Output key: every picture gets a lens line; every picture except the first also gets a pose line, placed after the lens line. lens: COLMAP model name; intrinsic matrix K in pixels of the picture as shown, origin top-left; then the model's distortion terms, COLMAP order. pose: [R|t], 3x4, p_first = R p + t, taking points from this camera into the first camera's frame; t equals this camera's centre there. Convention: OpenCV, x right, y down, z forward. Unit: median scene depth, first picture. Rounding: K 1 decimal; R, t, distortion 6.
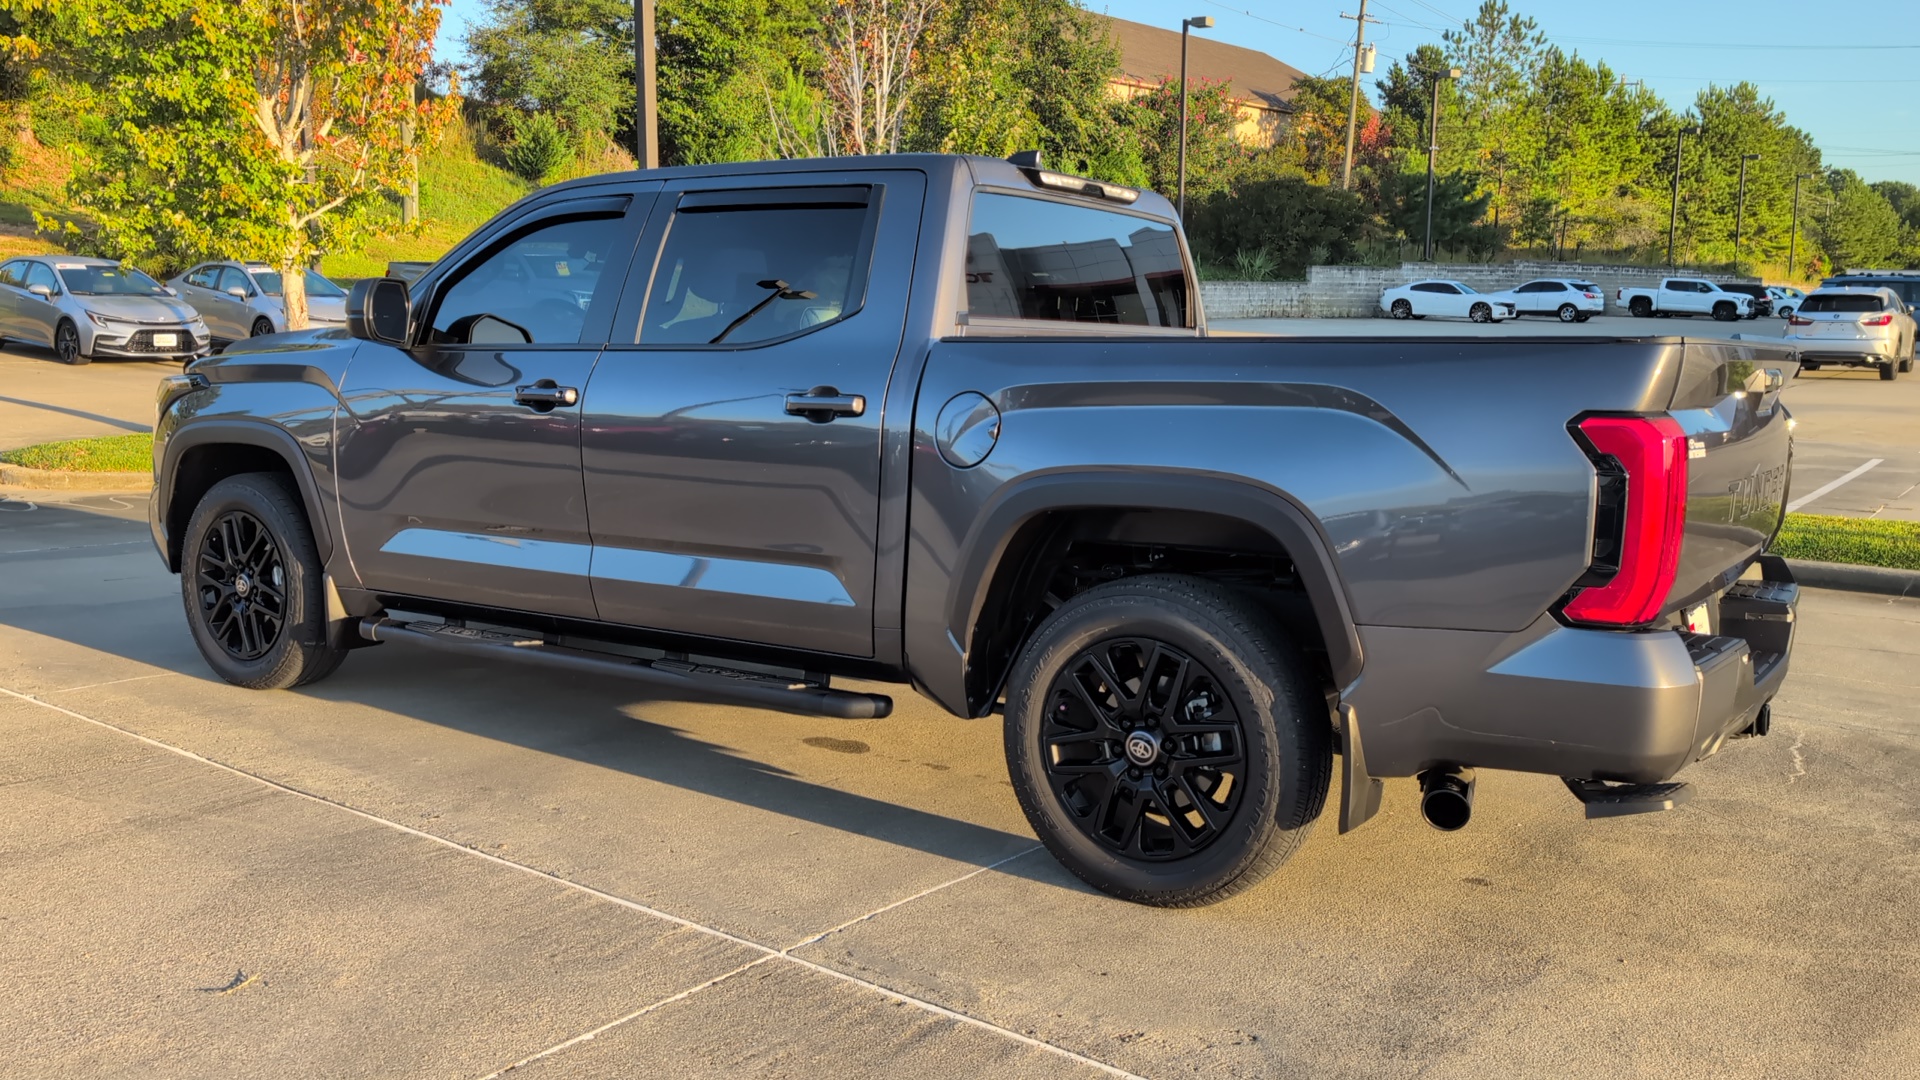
lens RADIAL K [[1614.5, 0, 963.3], [0, 1614.5, 535.1], [0, 0, 1]] dist [0.030000, -0.026662]
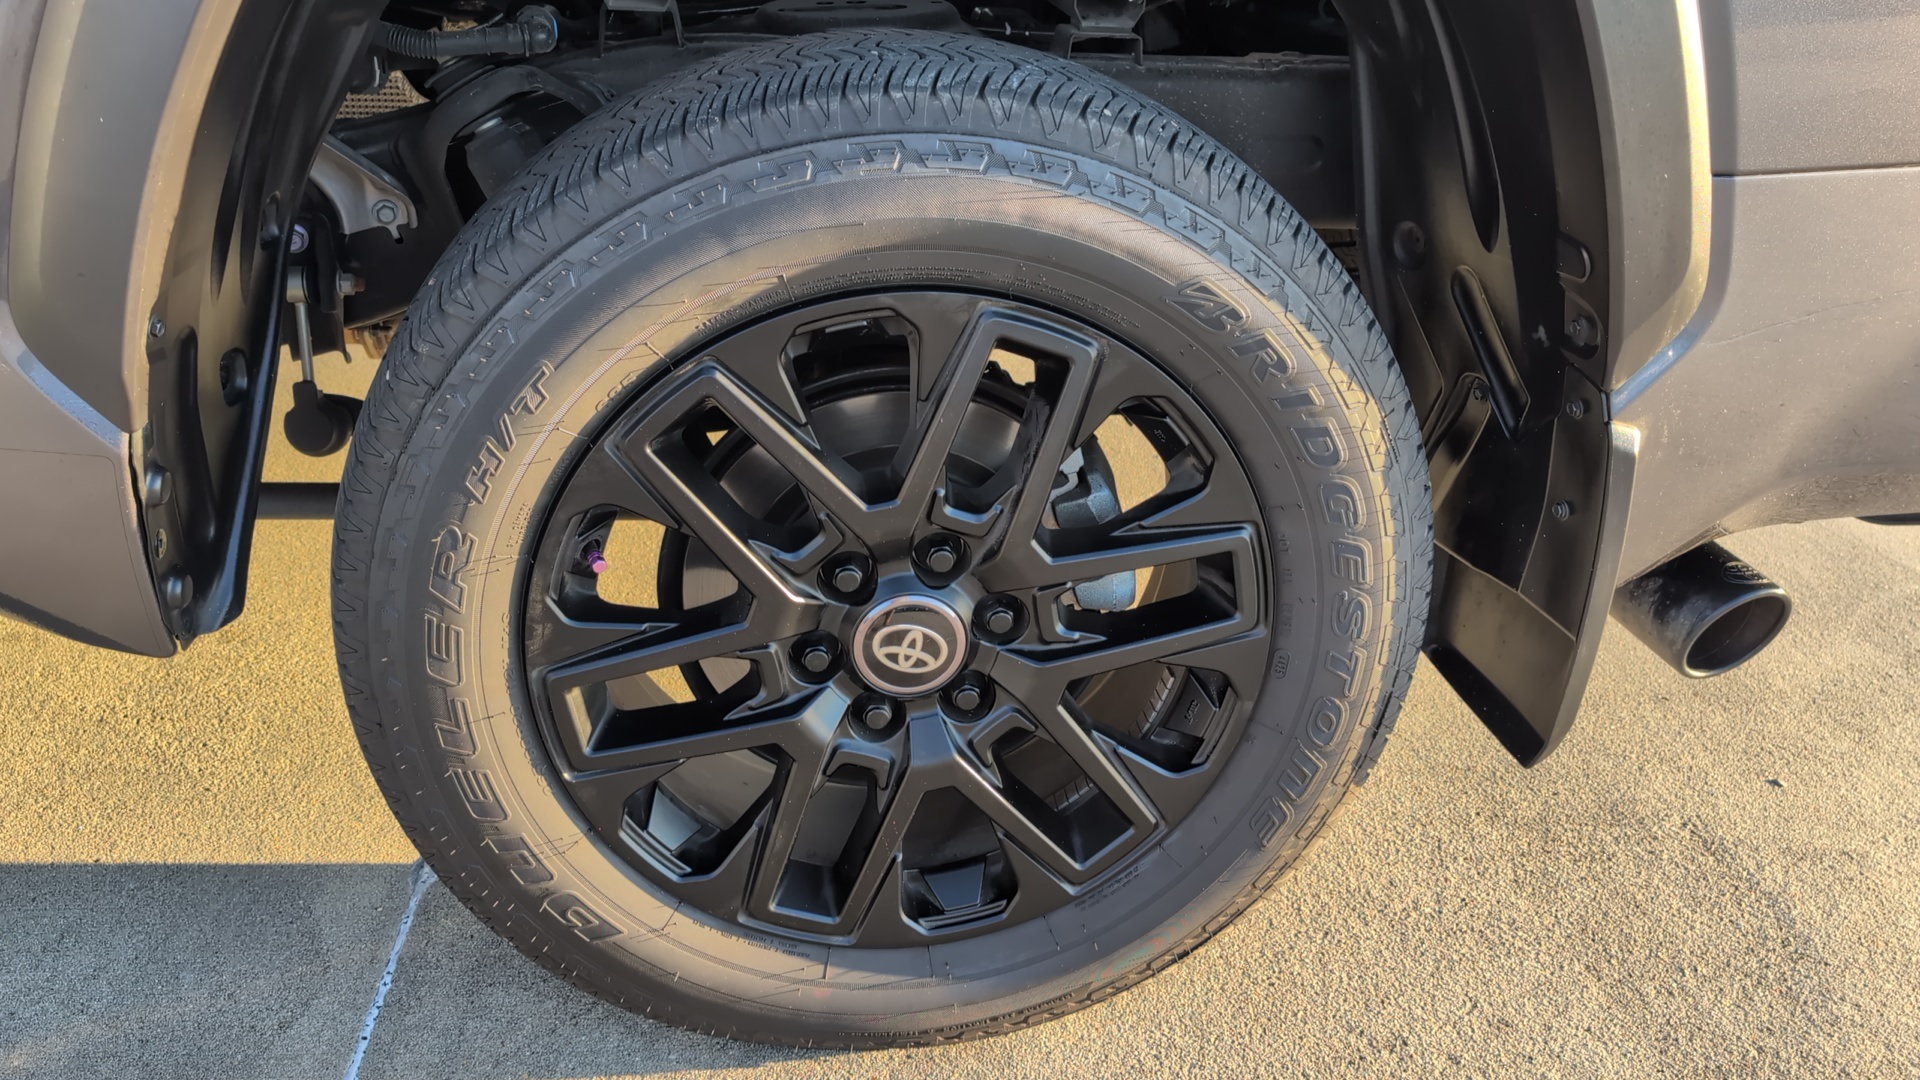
lens RADIAL K [[1614.5, 0, 960.4], [0, 1614.5, 532.4], [0, 0, 1]] dist [0.030000, -0.026662]
pose [[0.759208, -0.262254, 0.595672, -0.003642], [0.042839, 0.933376, 0.356333, 0.000279], [-0.649436, -0.245013, 0.719862, 0.049241]]
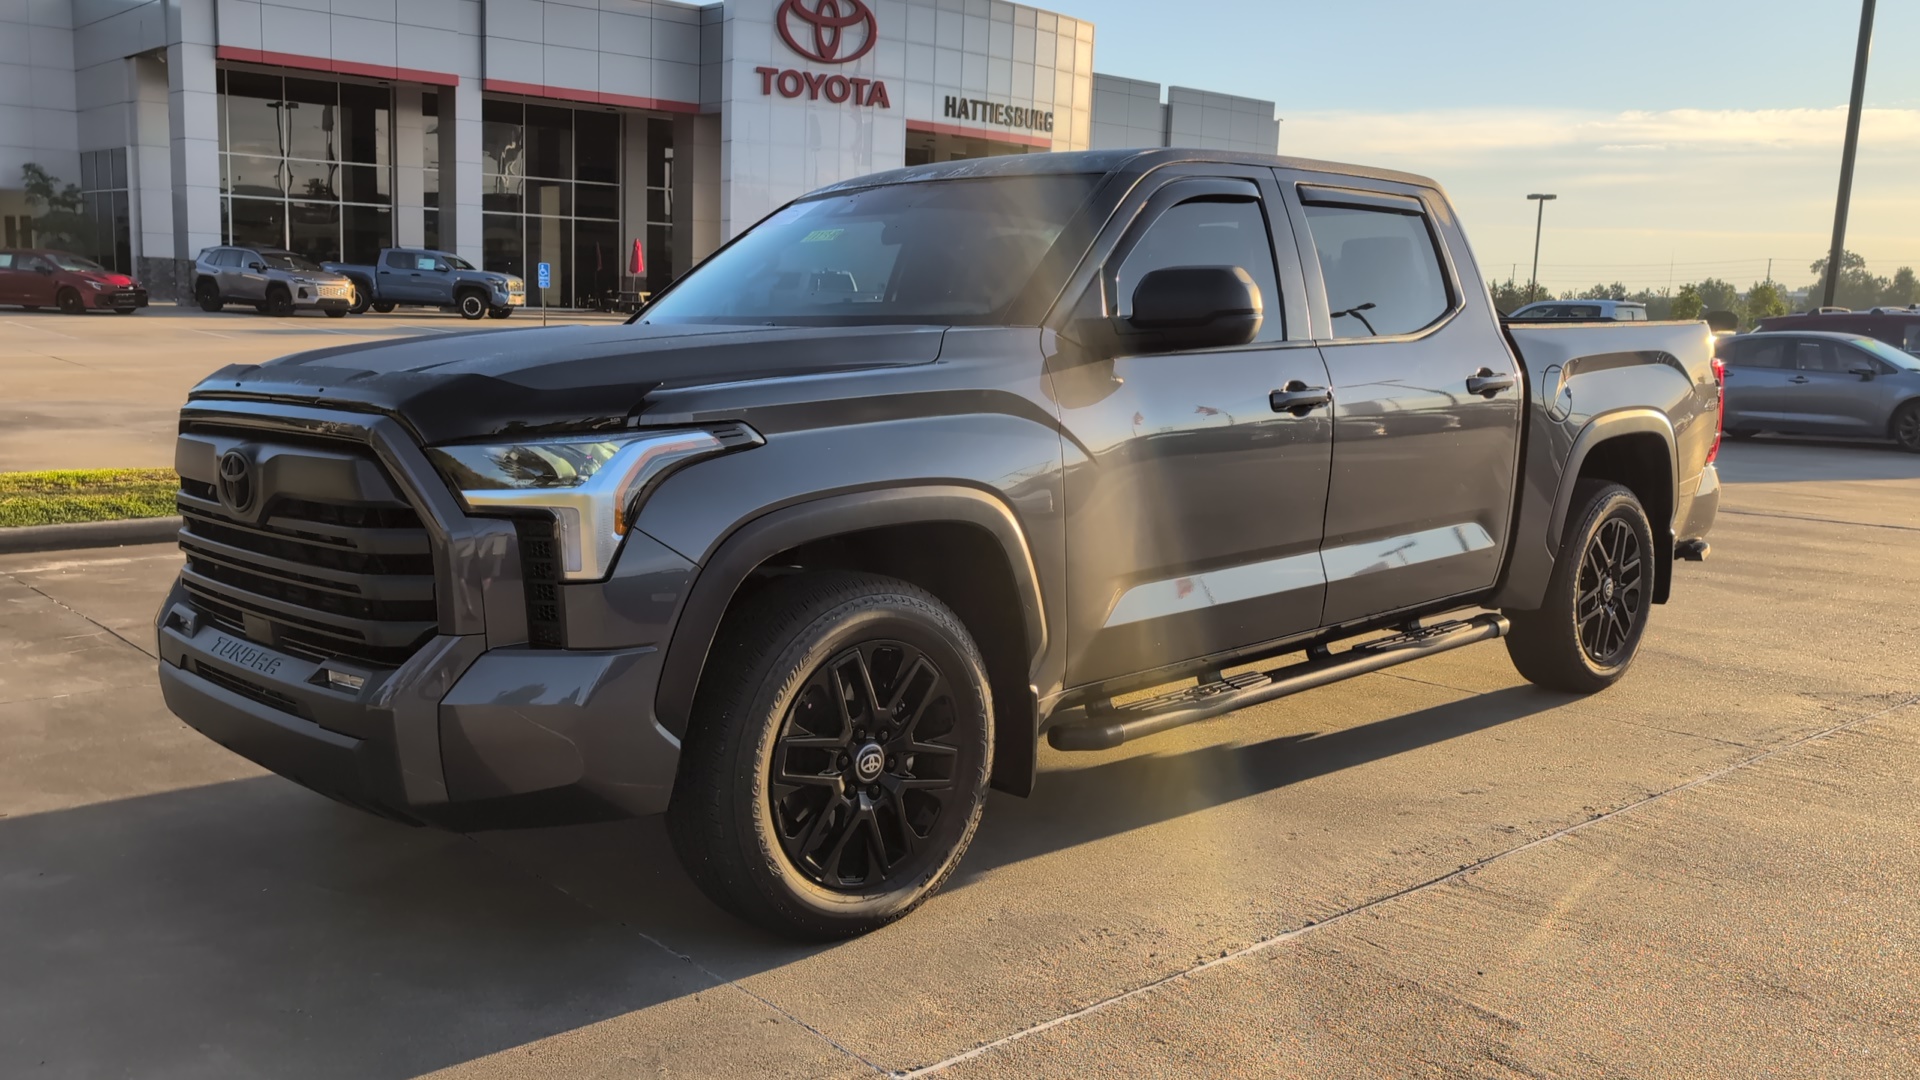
lens RADIAL K [[1614.5, 0, 958.6], [0, 1614.5, 527.8], [0, 0, 1]] dist [0.030000, -0.026662]
pose [[0.215803, -0.144027, 0.965756, -0.095494], [0.114589, 0.985963, 0.121435, -0.011746], [-0.969690, 0.084459, 0.229277, 0.078753]]
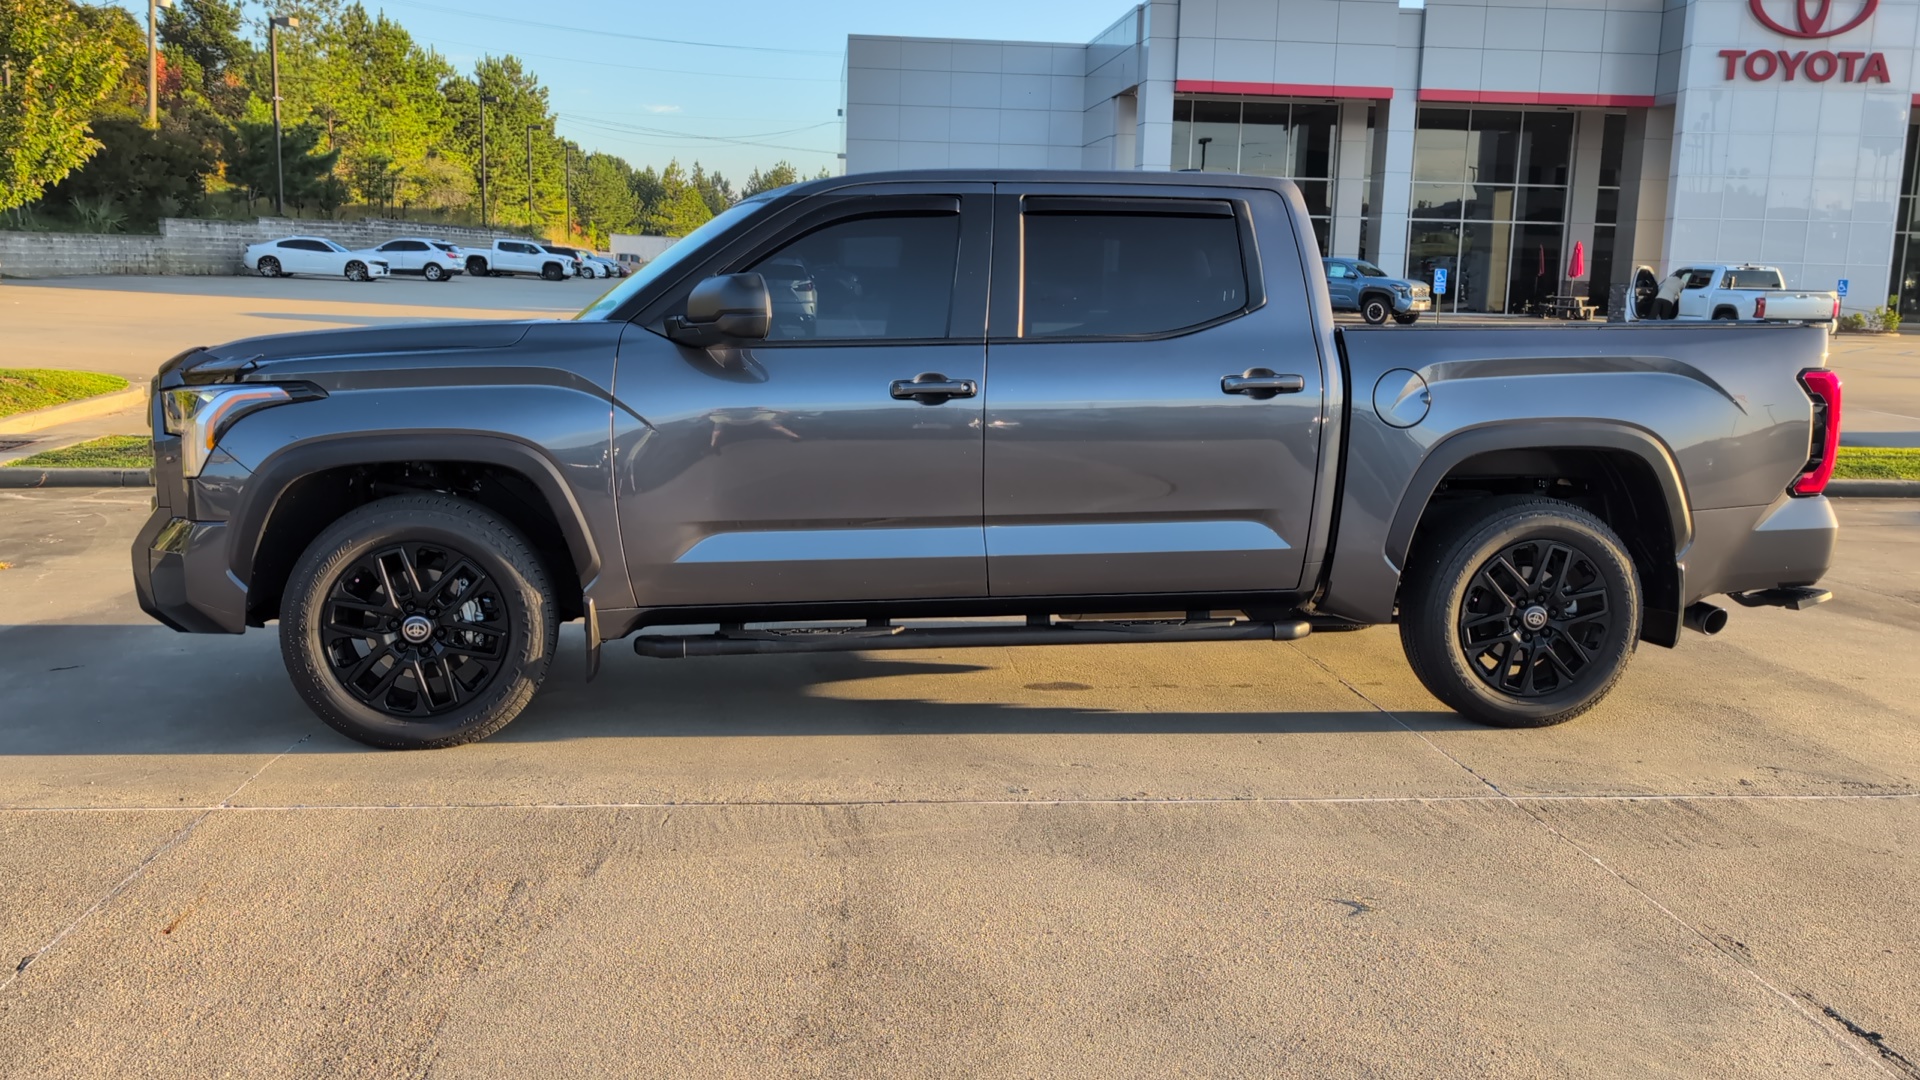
lens RADIAL K [[1614.5, 0, 961.3], [0, 1614.5, 532.1], [0, 0, 1]] dist [0.030000, -0.026662]
pose [[0.743008, -0.100998, 0.661618, -0.075178], [0.084446, 0.994795, 0.057025, -0.004168], [-0.663934, 0.013501, 0.747669, 0.017254]]
